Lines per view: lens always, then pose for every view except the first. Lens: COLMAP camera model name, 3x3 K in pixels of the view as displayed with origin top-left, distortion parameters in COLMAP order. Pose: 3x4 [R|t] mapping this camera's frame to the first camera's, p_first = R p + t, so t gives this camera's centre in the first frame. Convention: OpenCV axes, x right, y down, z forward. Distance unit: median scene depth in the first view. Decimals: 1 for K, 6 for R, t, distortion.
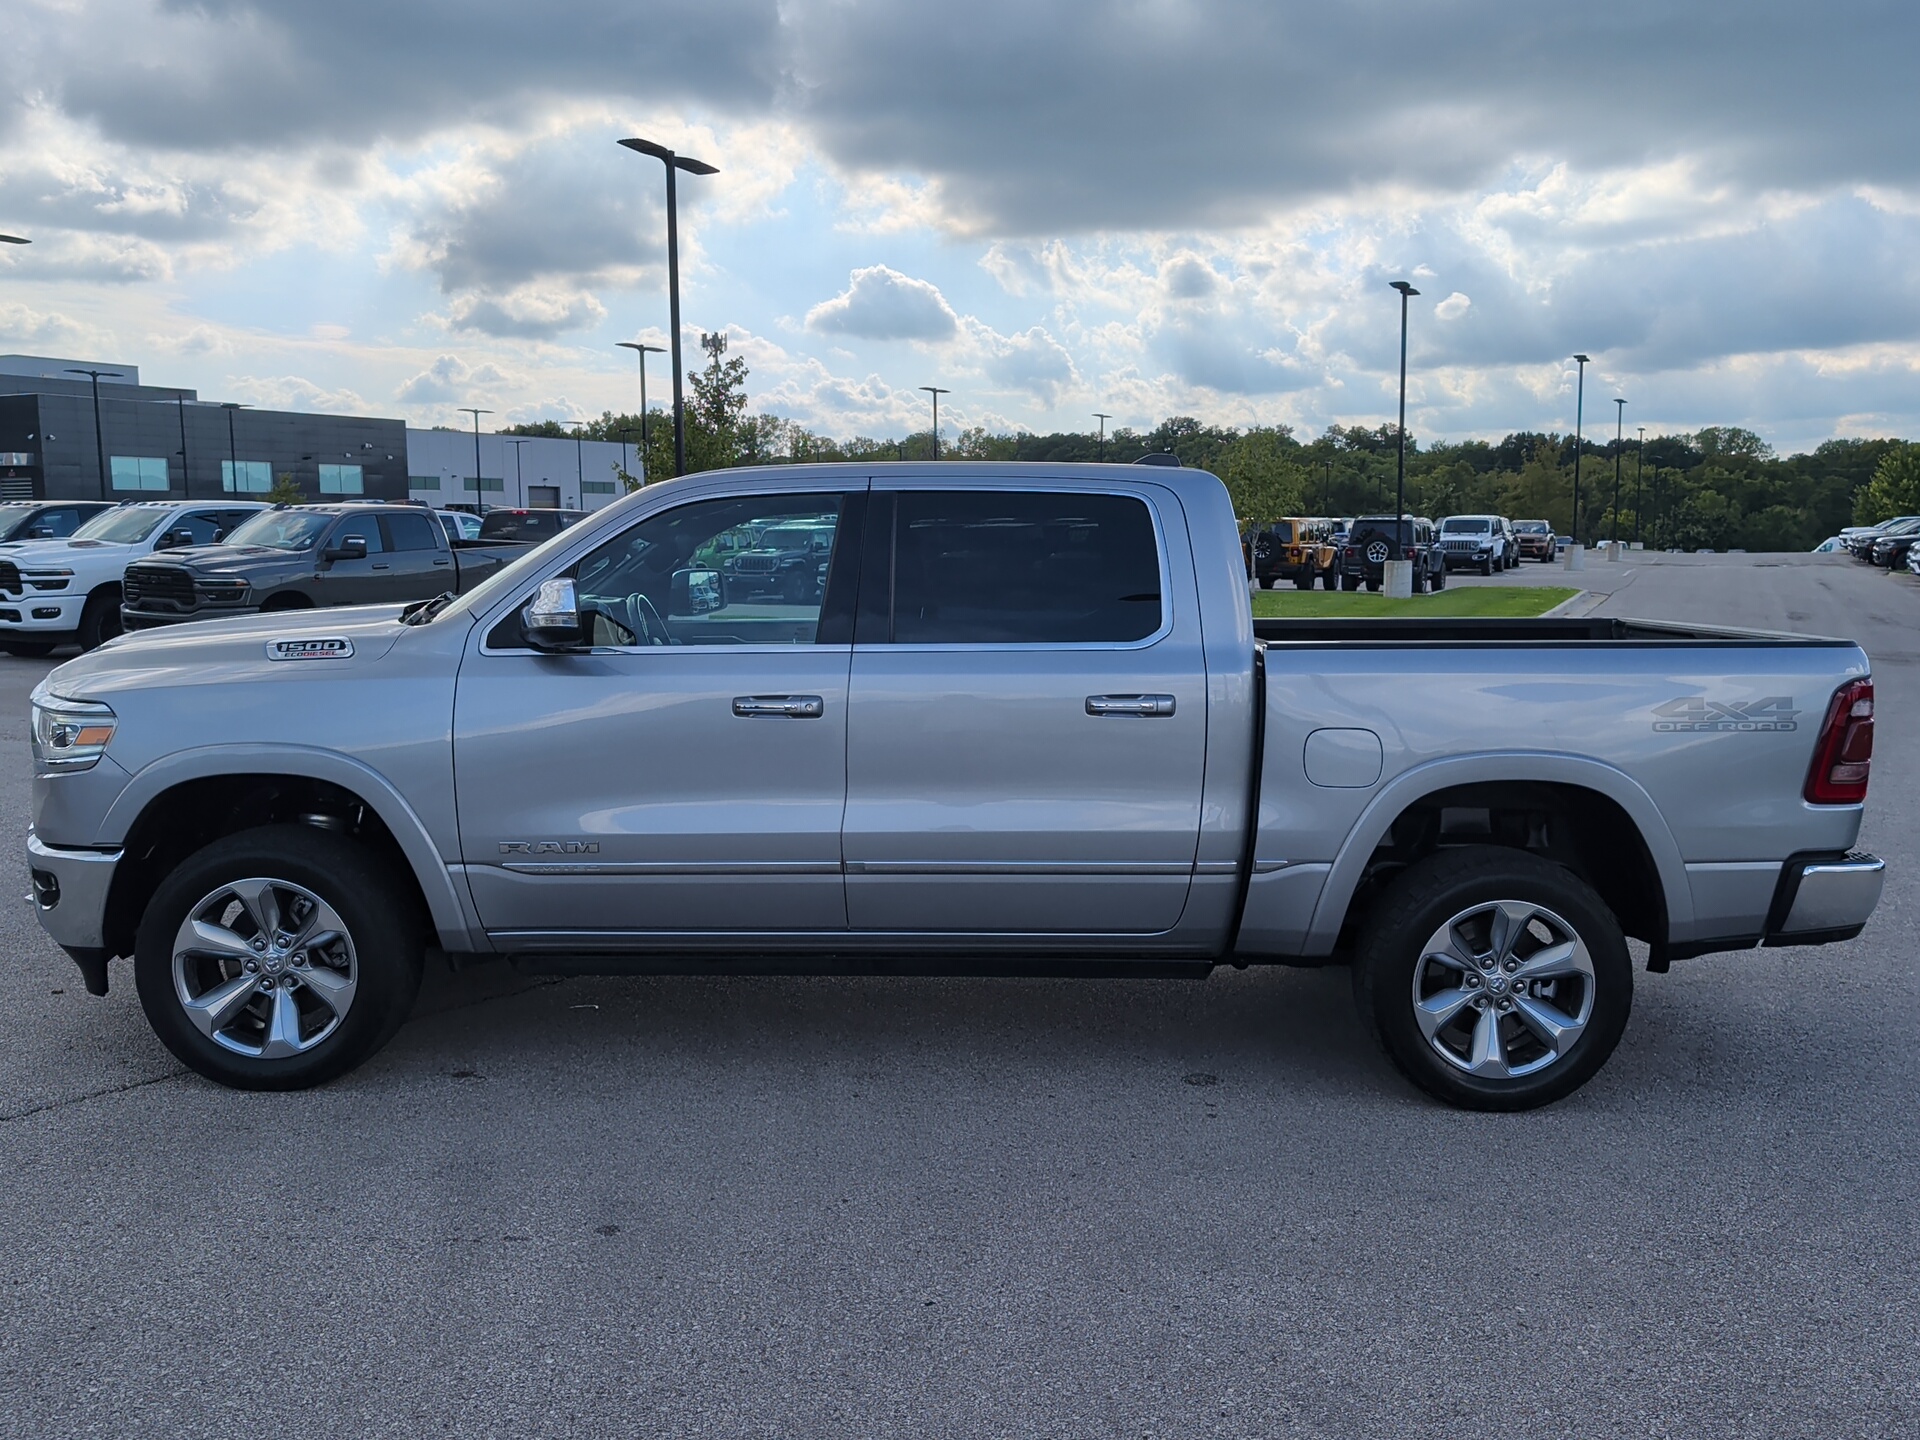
lens RADIAL K [[1601.6, 0, 958.0], [0, 1601.6, 762.0], [0, 0, 1]] dist [0.018032, -0.009099]
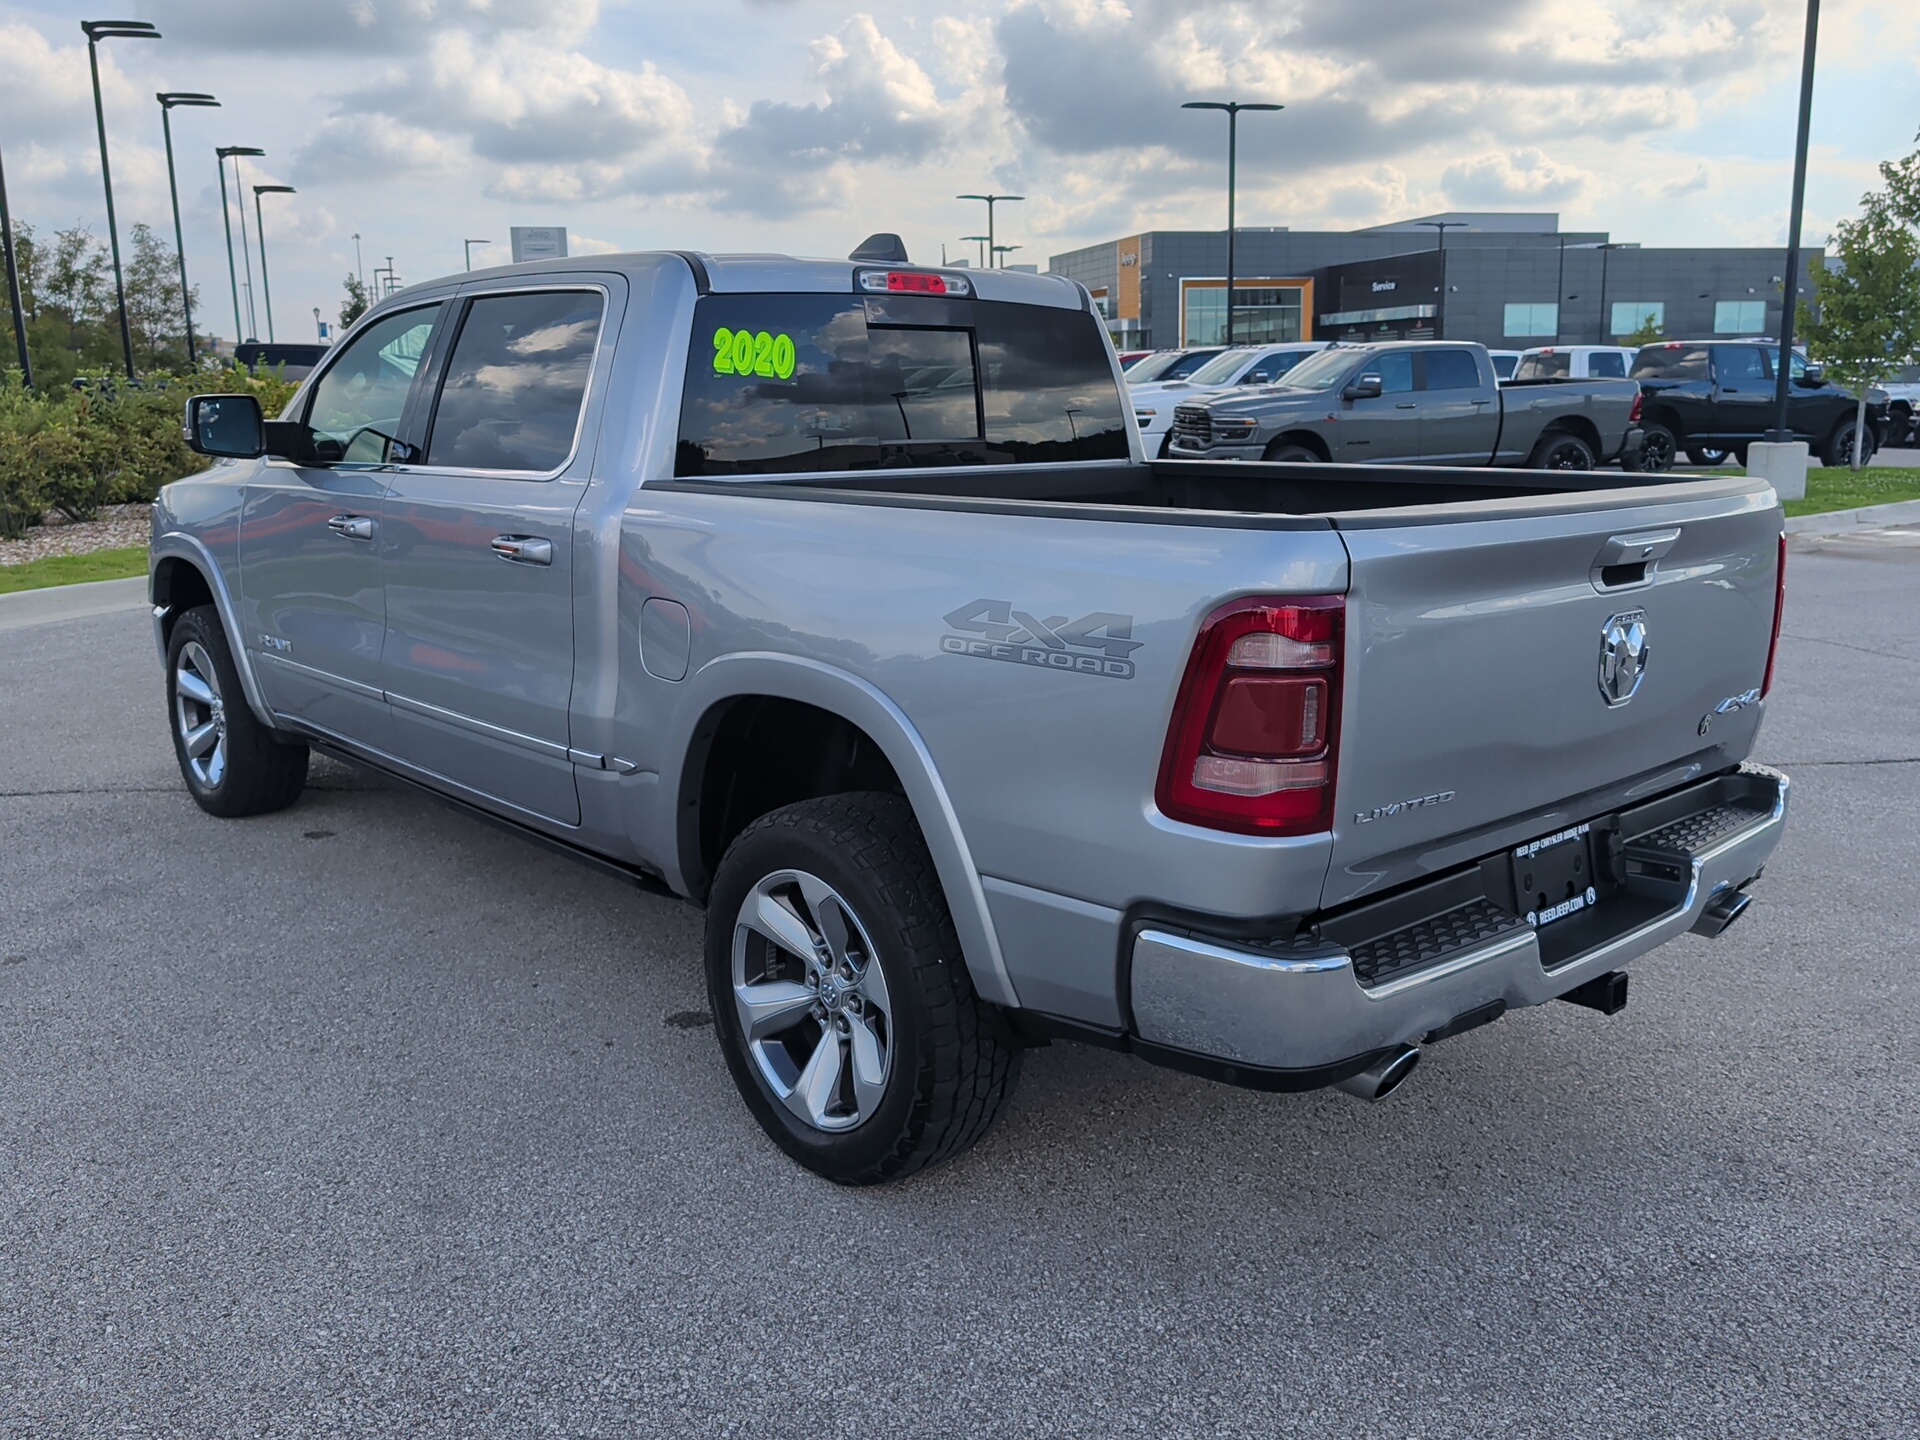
lens RADIAL K [[1606.1, 0, 971.7], [0, 1606.1, 744.3], [0, 0, 1]] dist [0.028303, -0.016708]
pose [[0.671031, 0.154774, -0.725095, 0.858067], [-0.095208, 0.987860, 0.122753, -0.057693], [0.735291, -0.013336, 0.677620, 0.574144]]
